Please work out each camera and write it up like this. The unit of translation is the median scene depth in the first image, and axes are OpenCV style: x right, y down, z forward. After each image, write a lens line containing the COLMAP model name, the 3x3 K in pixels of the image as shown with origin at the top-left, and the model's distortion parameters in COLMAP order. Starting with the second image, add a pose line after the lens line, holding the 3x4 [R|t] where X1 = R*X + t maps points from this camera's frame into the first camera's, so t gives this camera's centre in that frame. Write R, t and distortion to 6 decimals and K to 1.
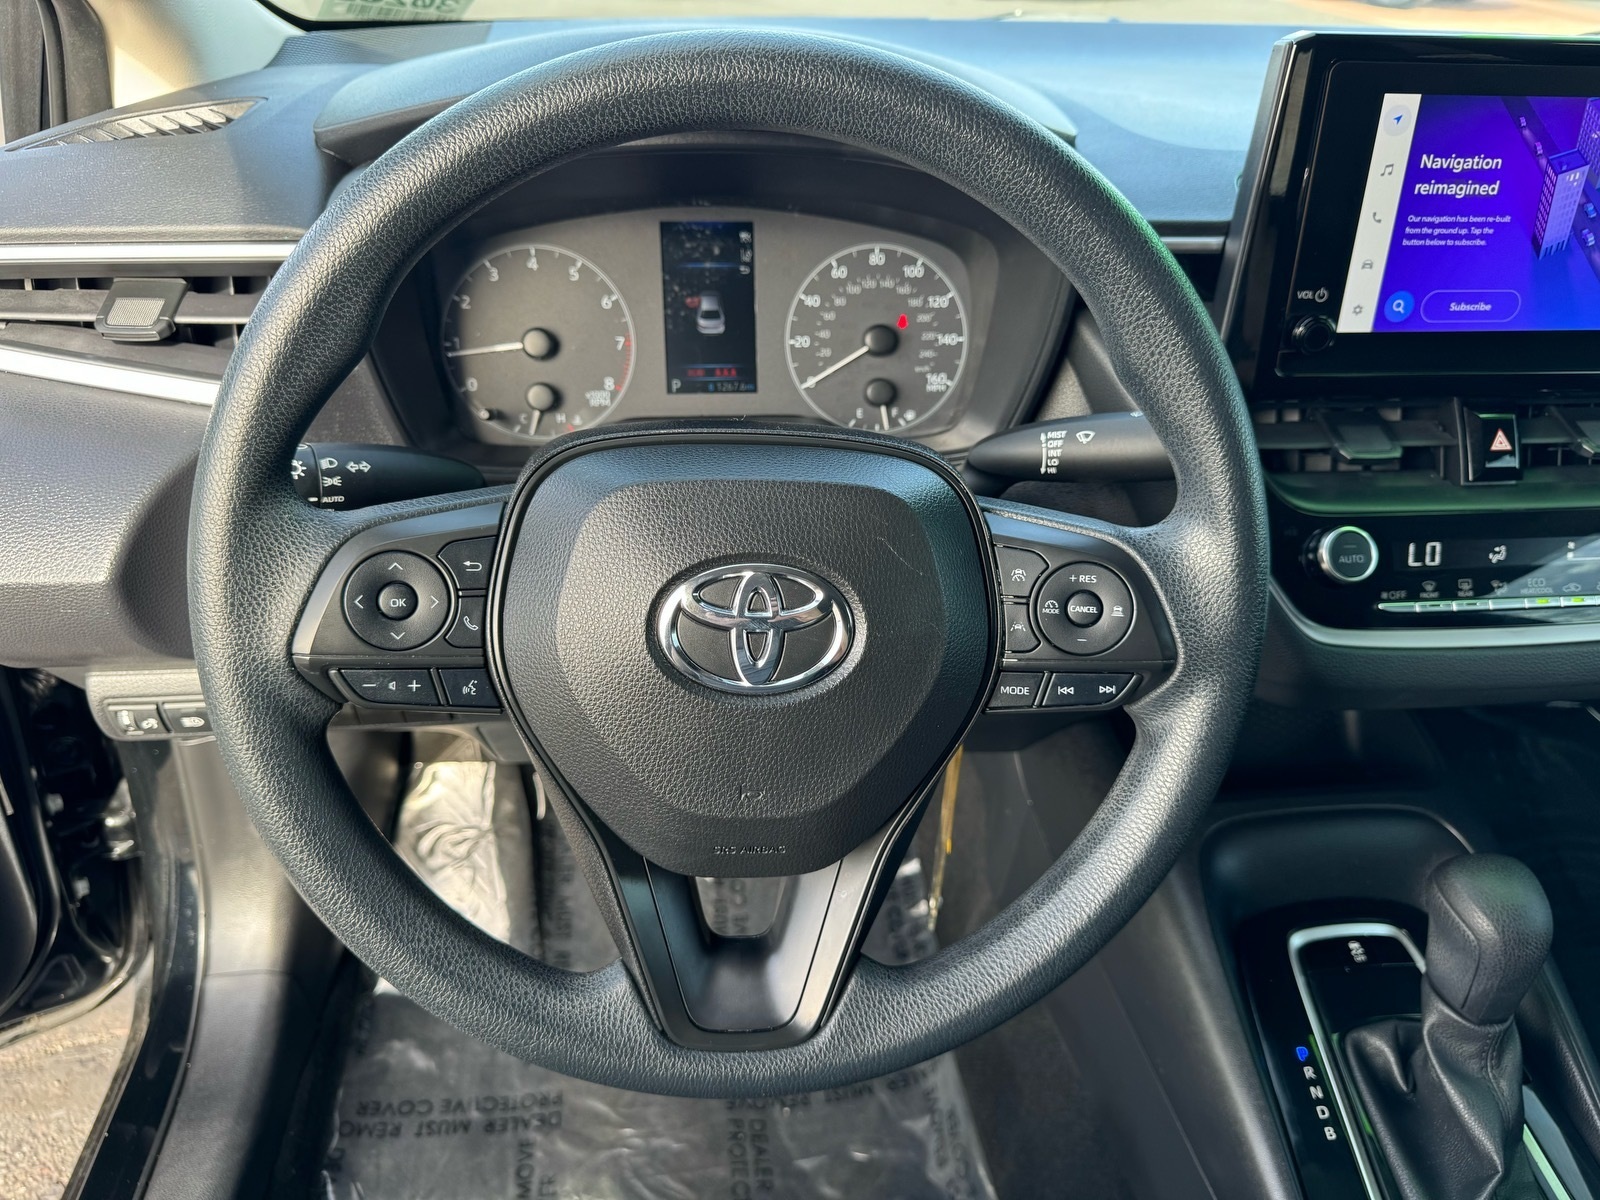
lens RADIAL K [[1195.1, 0, 792.2], [0, 1195.1, 618.2], [0, 0, 1]] dist [0.130570, -0.148823]
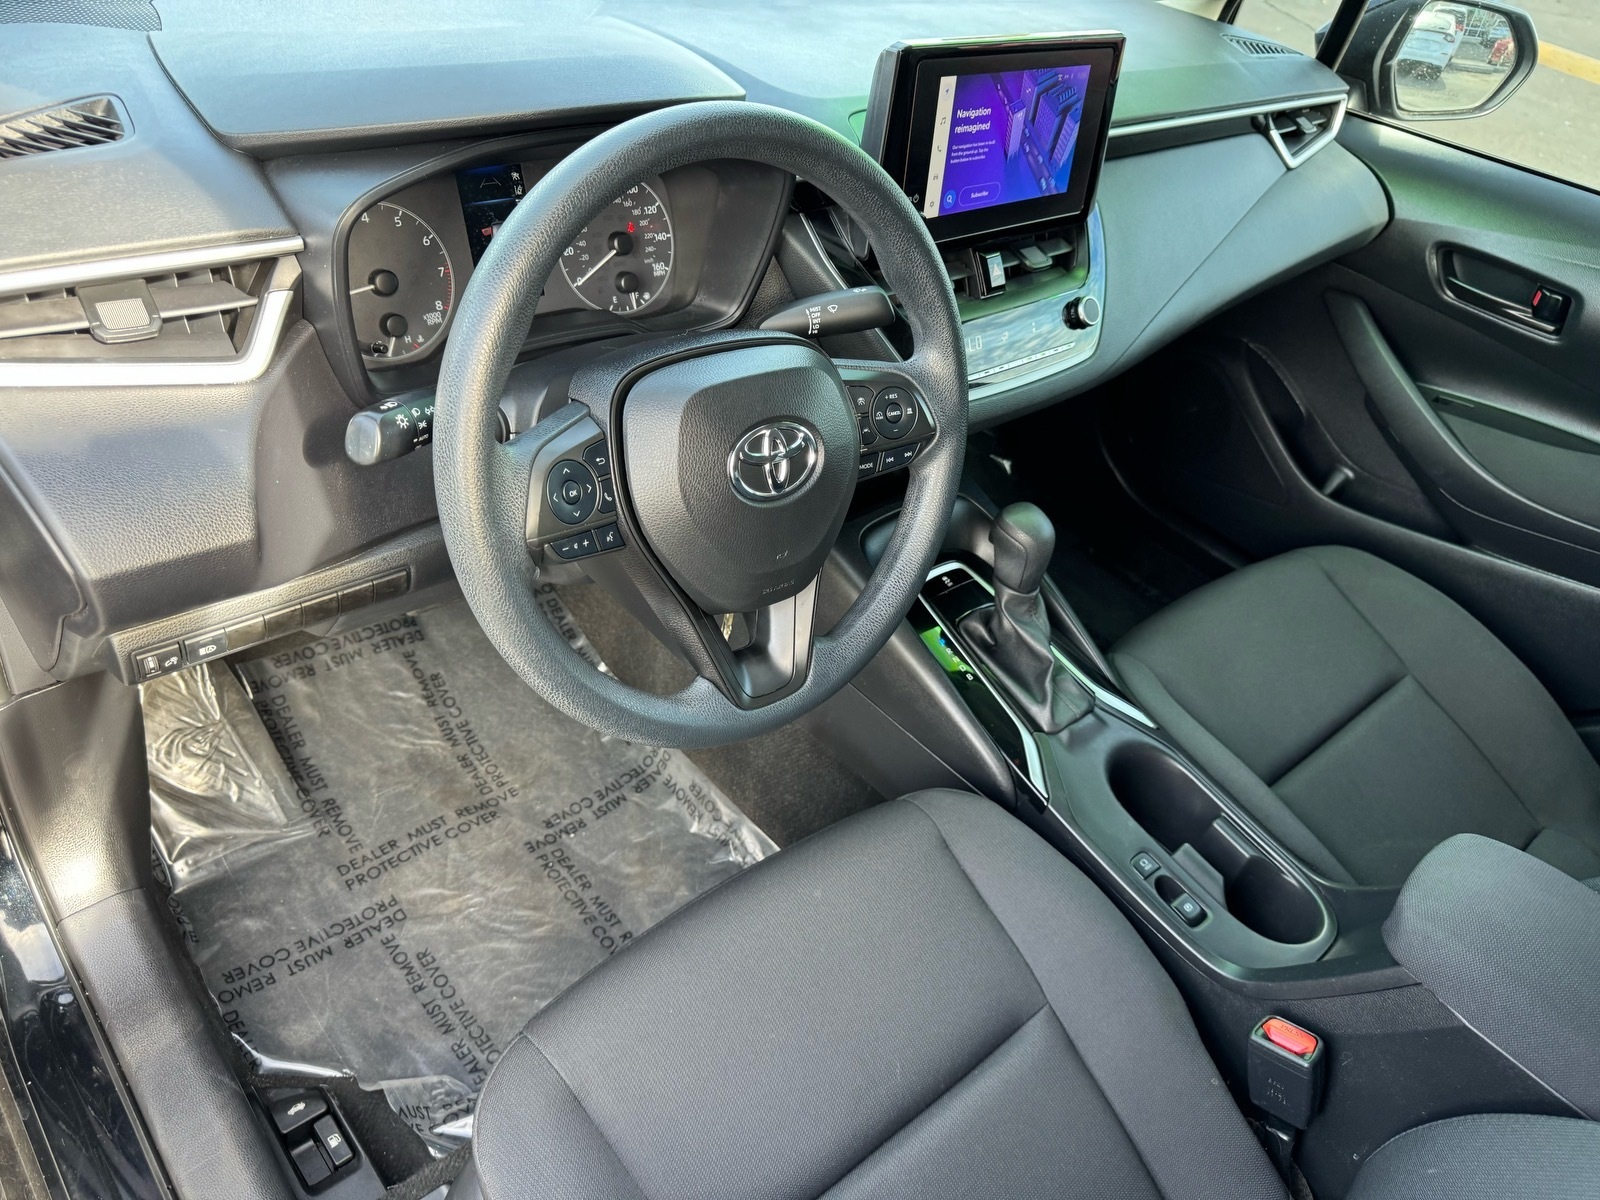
lens RADIAL K [[1195.1, 0, 792.2], [0, 1195.1, 618.2], [0, 0, 1]] dist [0.130570, -0.148823]
pose [[0.819102, -0.281615, 0.499765, -0.725421], [0.193312, 0.955755, 0.221728, -0.116295], [-0.540094, -0.085008, 0.837300, -0.366415]]
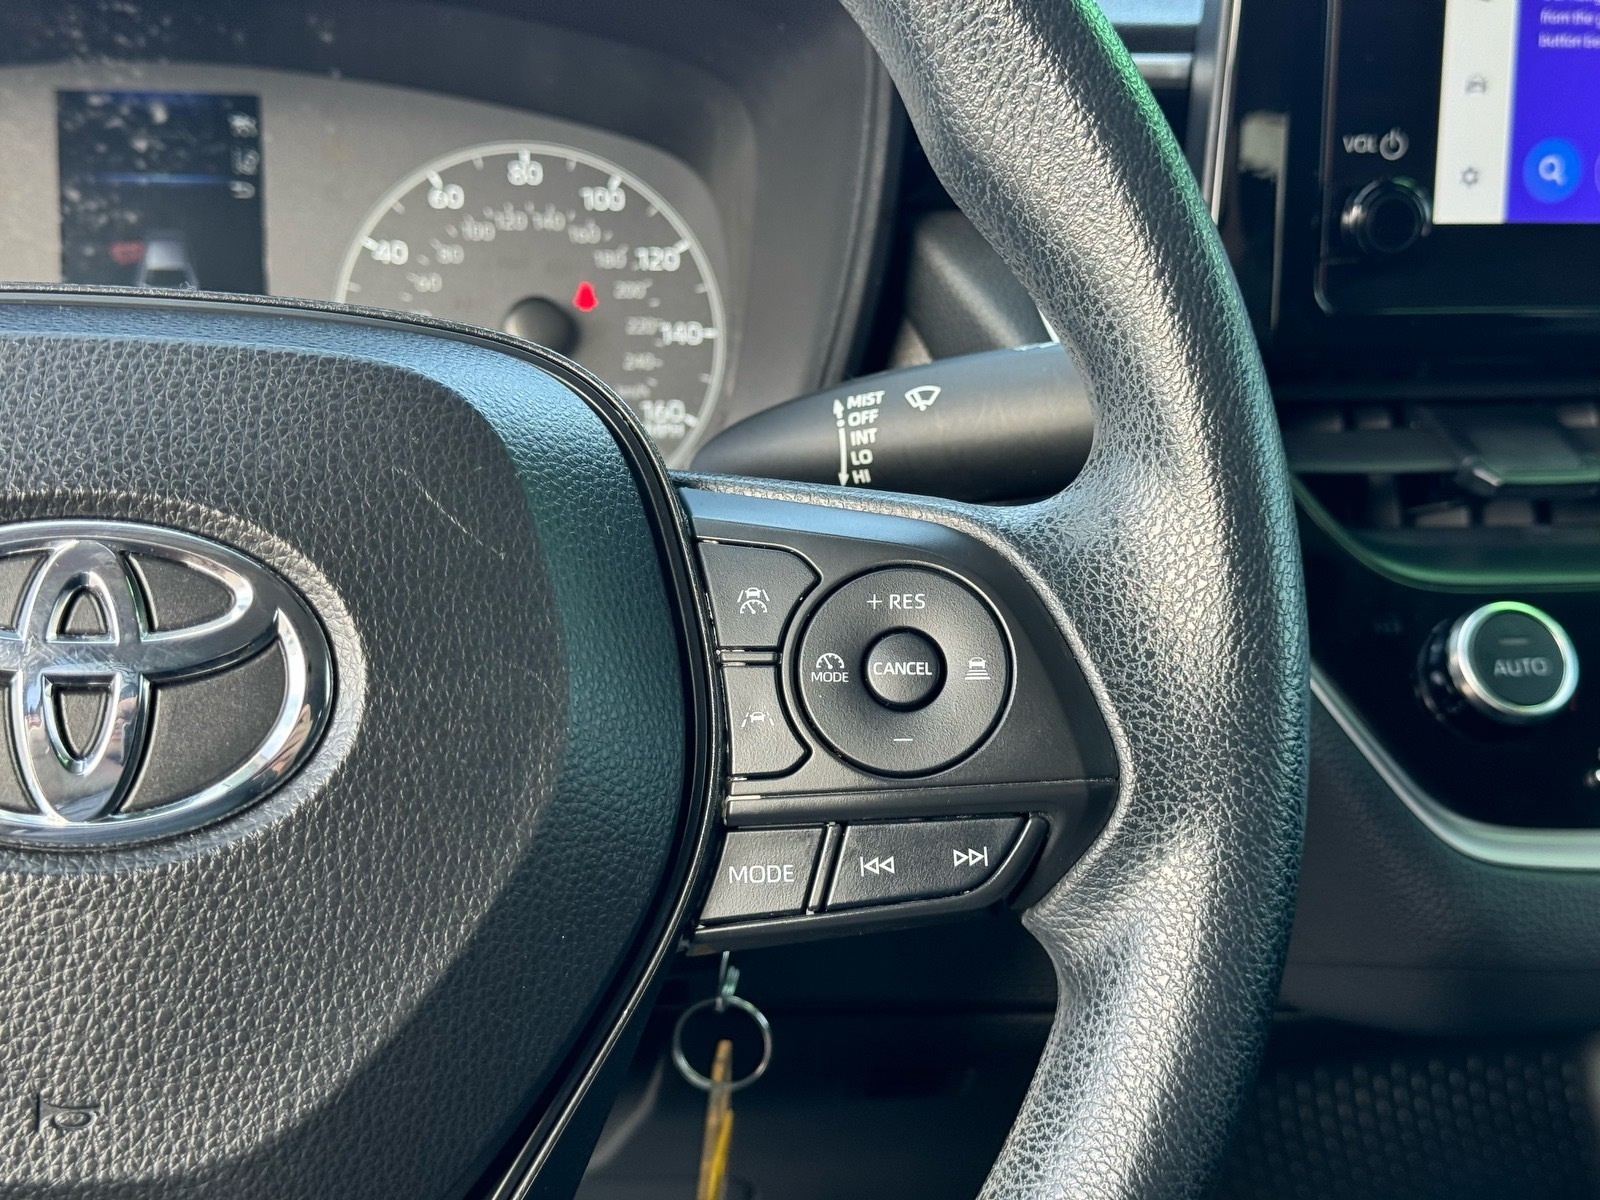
lens RADIAL K [[2369.5, 0, 800.0], [0, 2369.5, 600.0], [0, 0, 1]] dist [0.332794, -1.103455]
pose [[0.994938, -0.022376, 0.097968, 0.102388], [0.048301, 0.961382, -0.270947, 0.167562], [-0.088122, 0.274307, 0.957596, 0.145819]]
